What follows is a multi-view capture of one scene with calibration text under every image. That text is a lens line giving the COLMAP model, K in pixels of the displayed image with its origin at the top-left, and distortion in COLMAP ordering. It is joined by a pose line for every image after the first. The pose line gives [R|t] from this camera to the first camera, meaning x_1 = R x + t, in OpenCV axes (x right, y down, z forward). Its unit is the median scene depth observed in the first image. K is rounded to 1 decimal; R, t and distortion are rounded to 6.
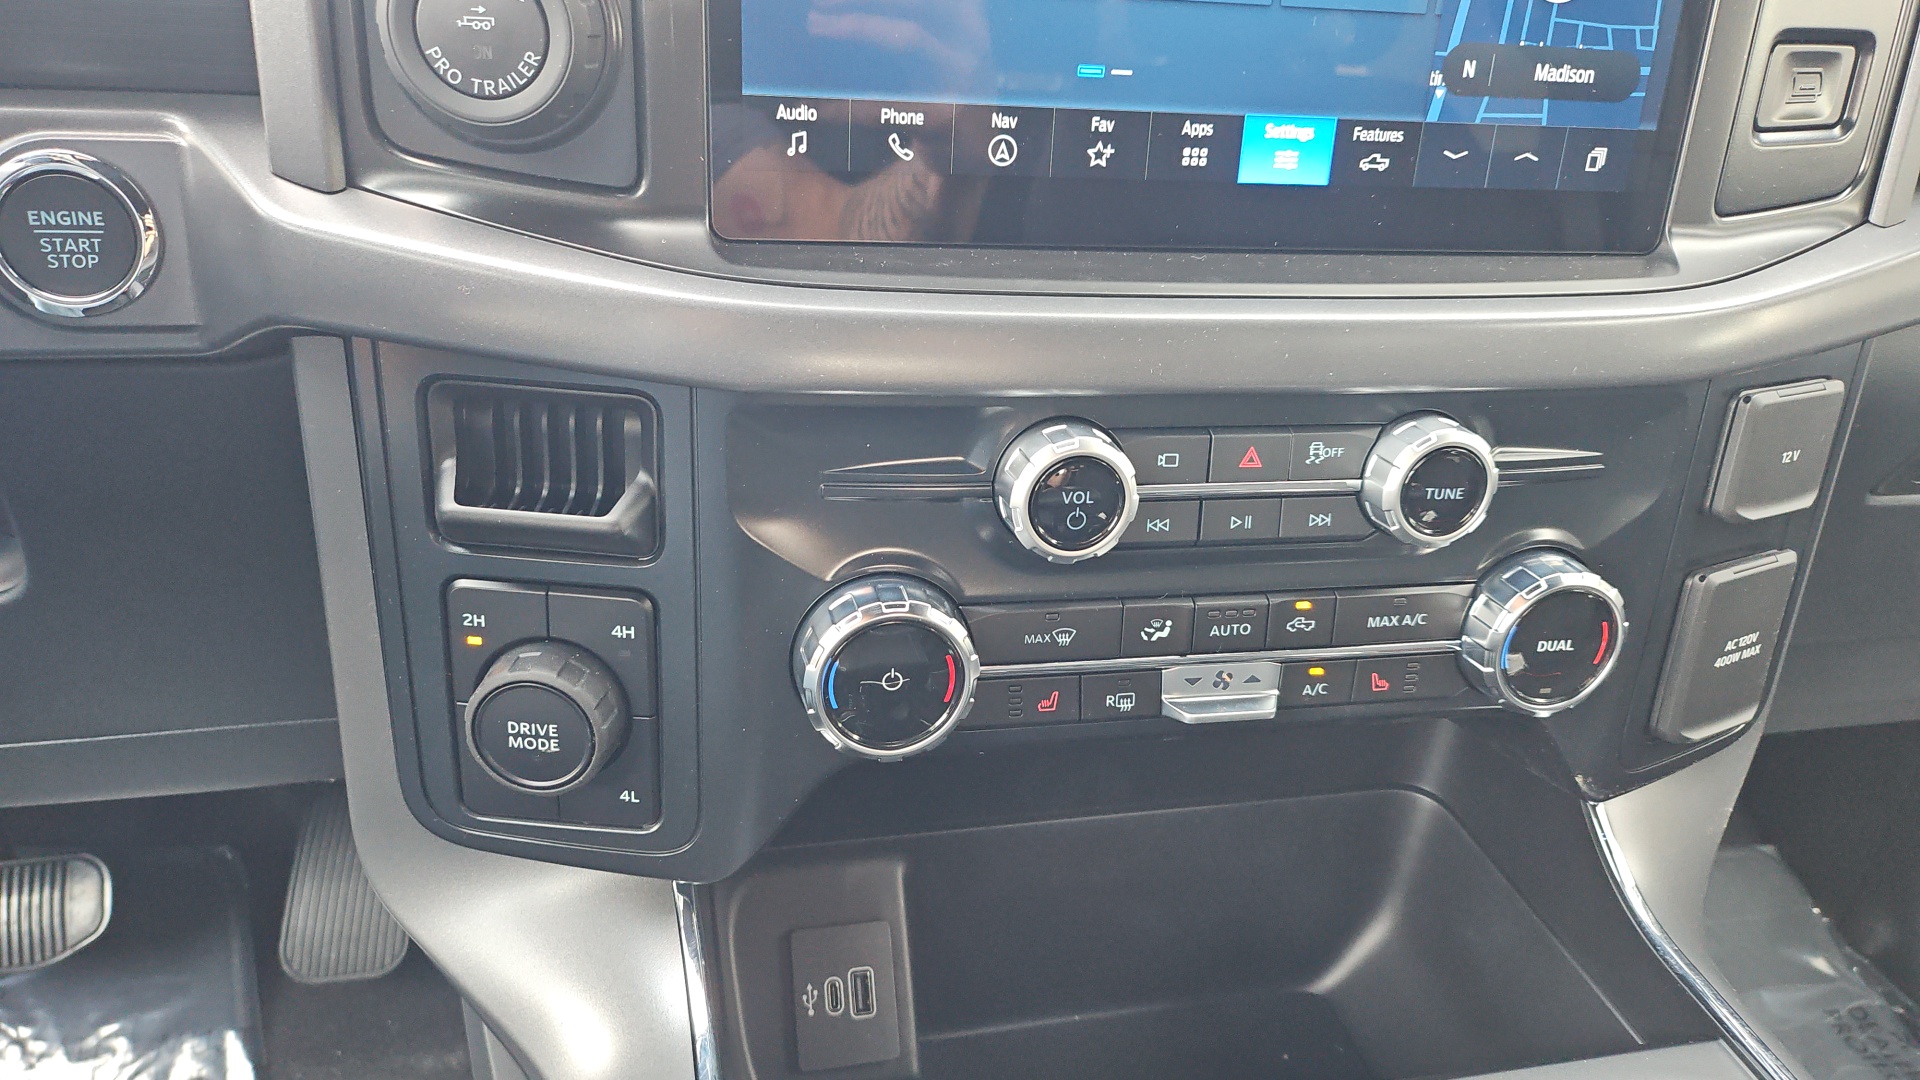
lens RADIAL K [[1375.3, 0, 970.0], [0, 1375.3, 533.6], [0, 0, 1]] dist [0.062624, -0.082847]
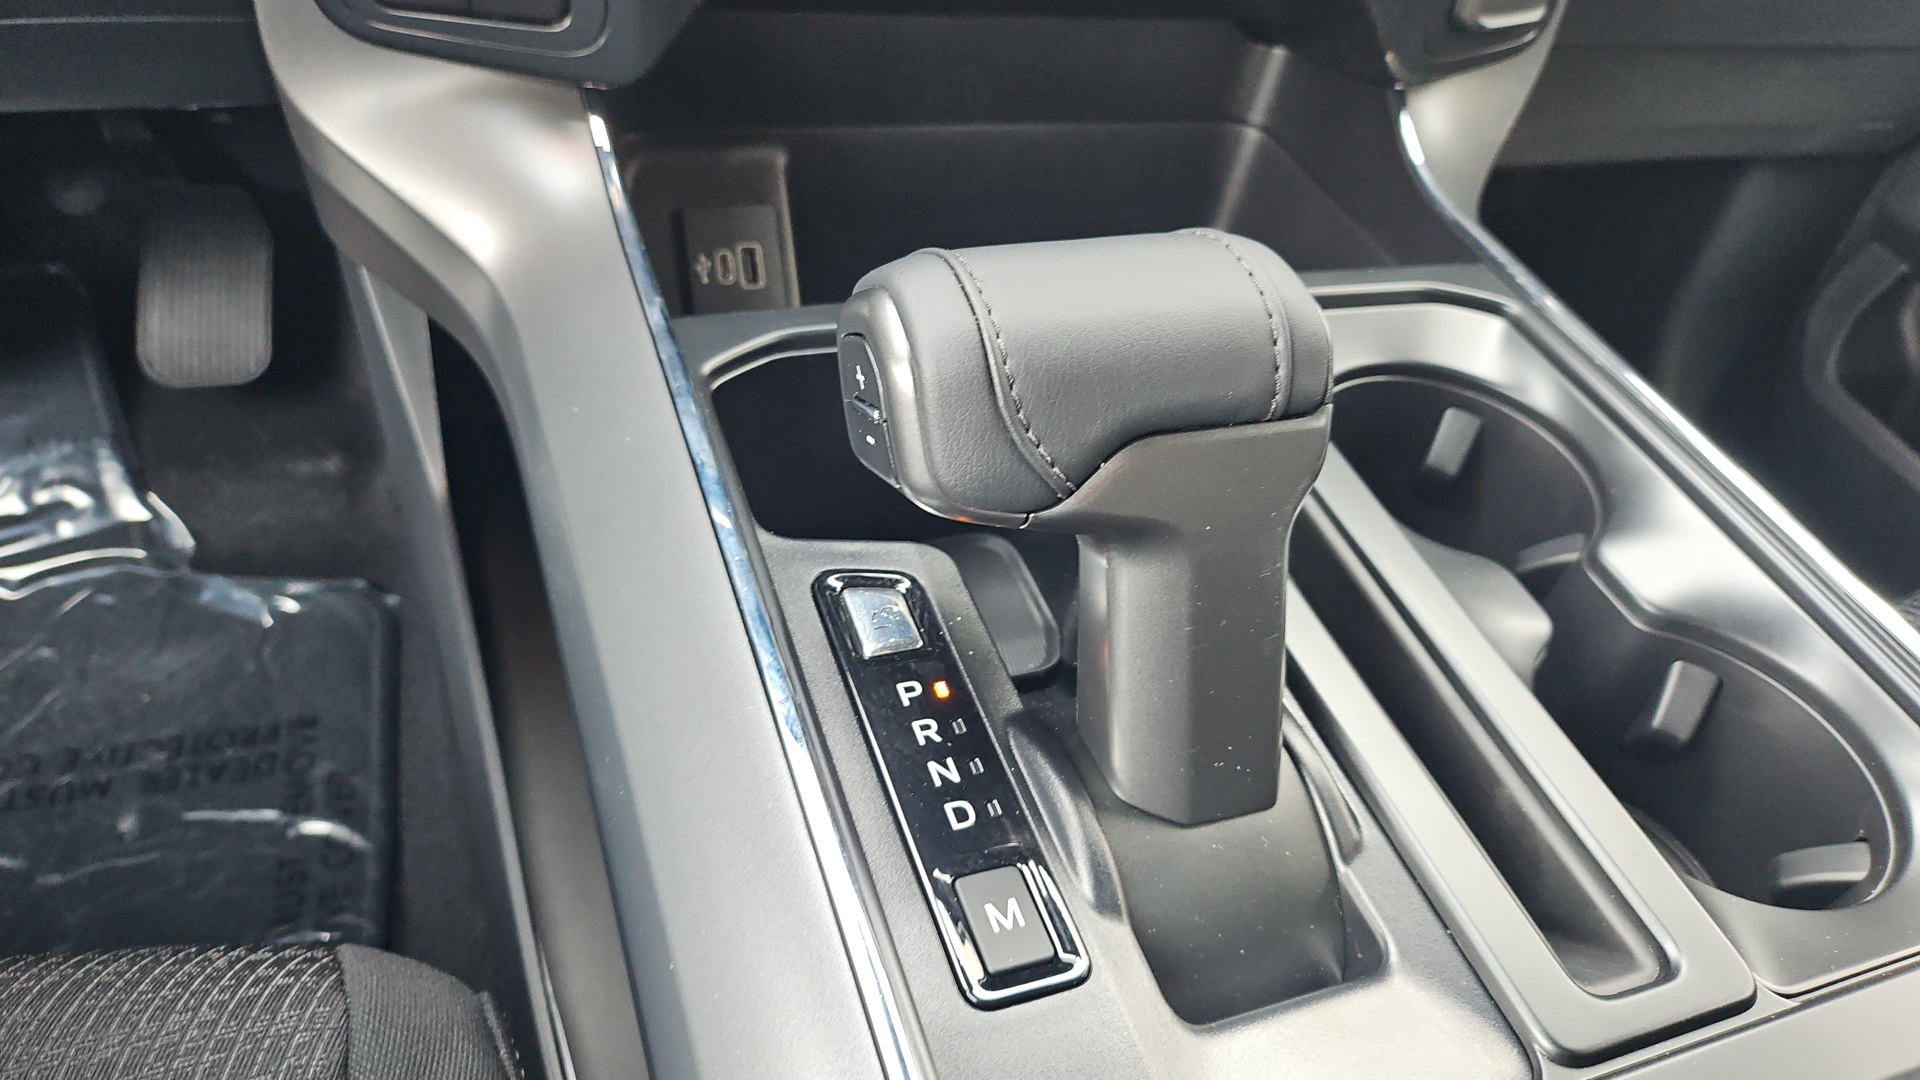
lens RADIAL K [[1375.3, 0, 970.0], [0, 1375.3, 533.6], [0, 0, 1]] dist [0.062624, -0.082847]
pose [[0.991545, -0.016176, 0.128754, -0.063374], [-0.020338, 0.960568, 0.277302, 0.291694], [-0.128162, -0.277576, 0.952117, -0.170997]]
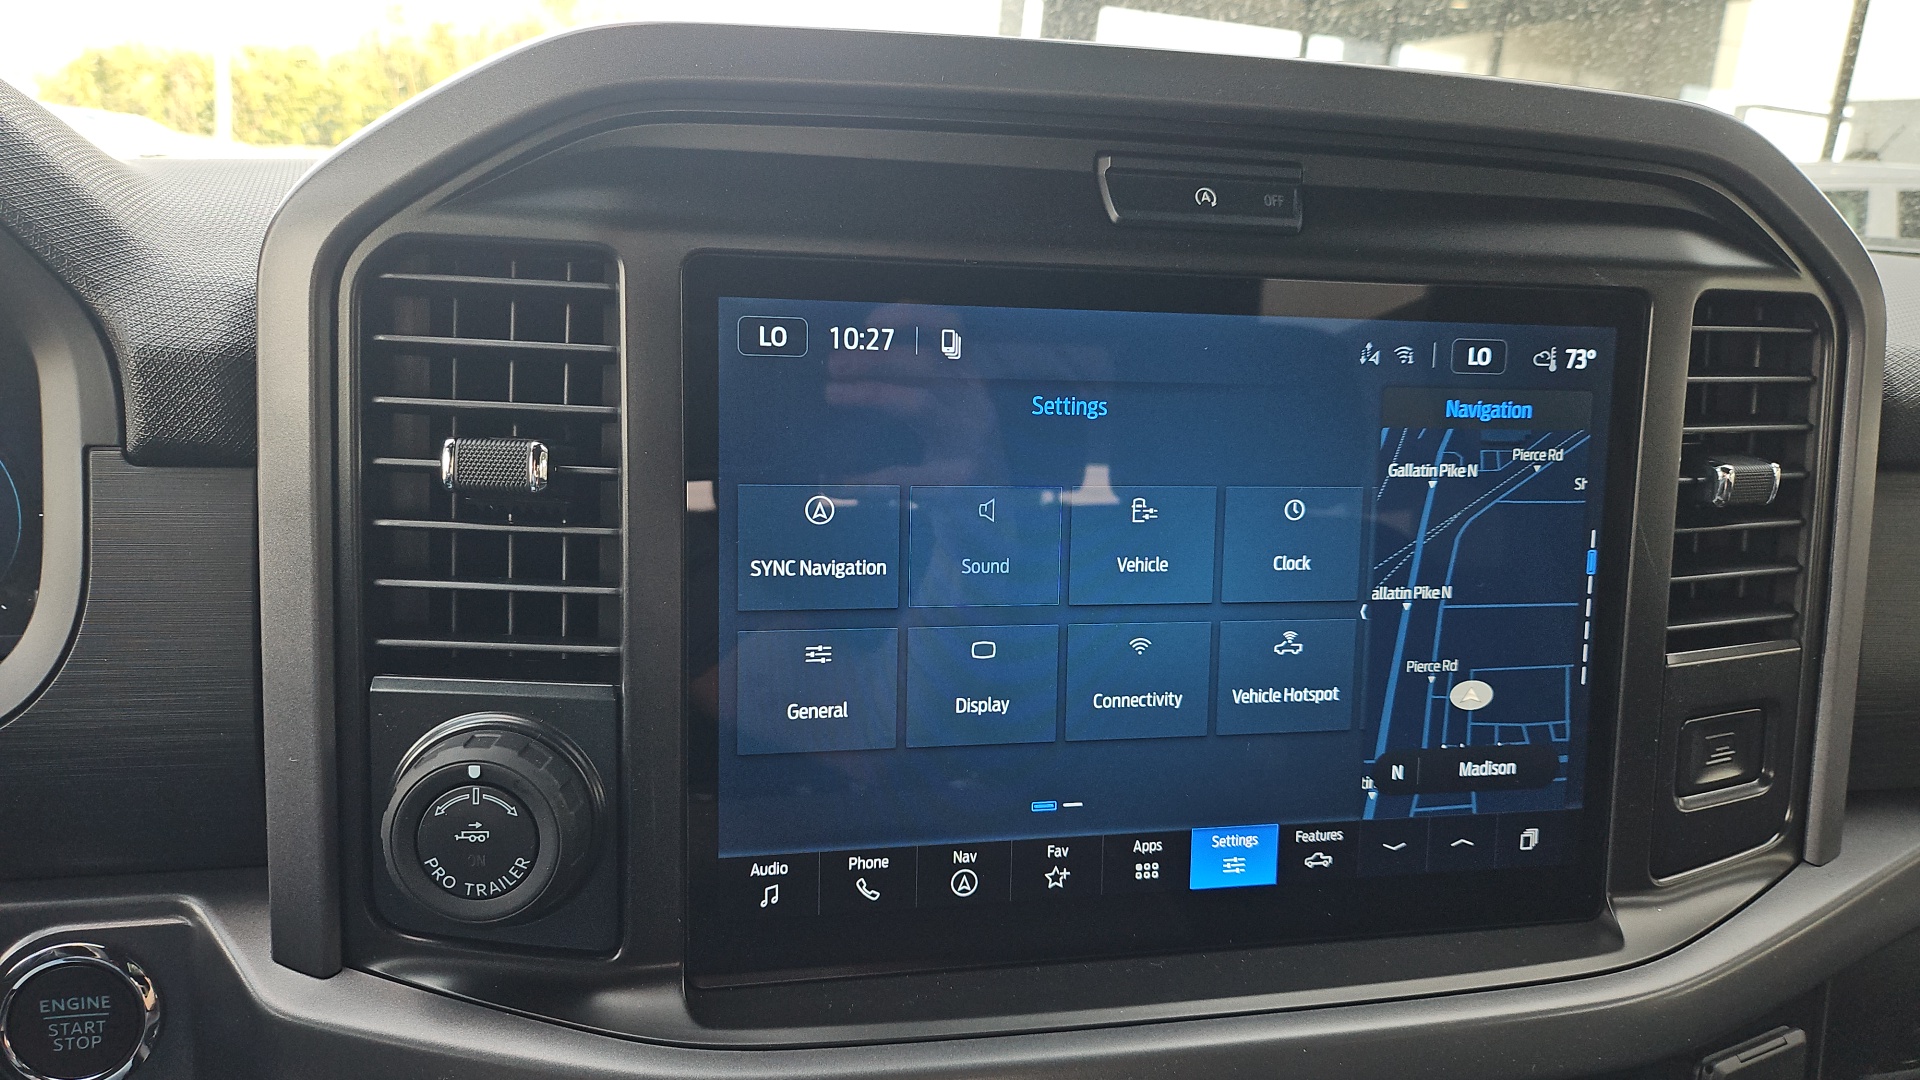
lens RADIAL K [[1375.3, 0, 970.0], [0, 1375.3, 533.6], [0, 0, 1]] dist [0.062624, -0.082847]
pose [[0.999549, -0.029948, -0.002204, 0.036684], [0.028551, 0.970521, -0.239322, -0.270805], [0.009307, 0.239151, 0.970938, -0.090717]]
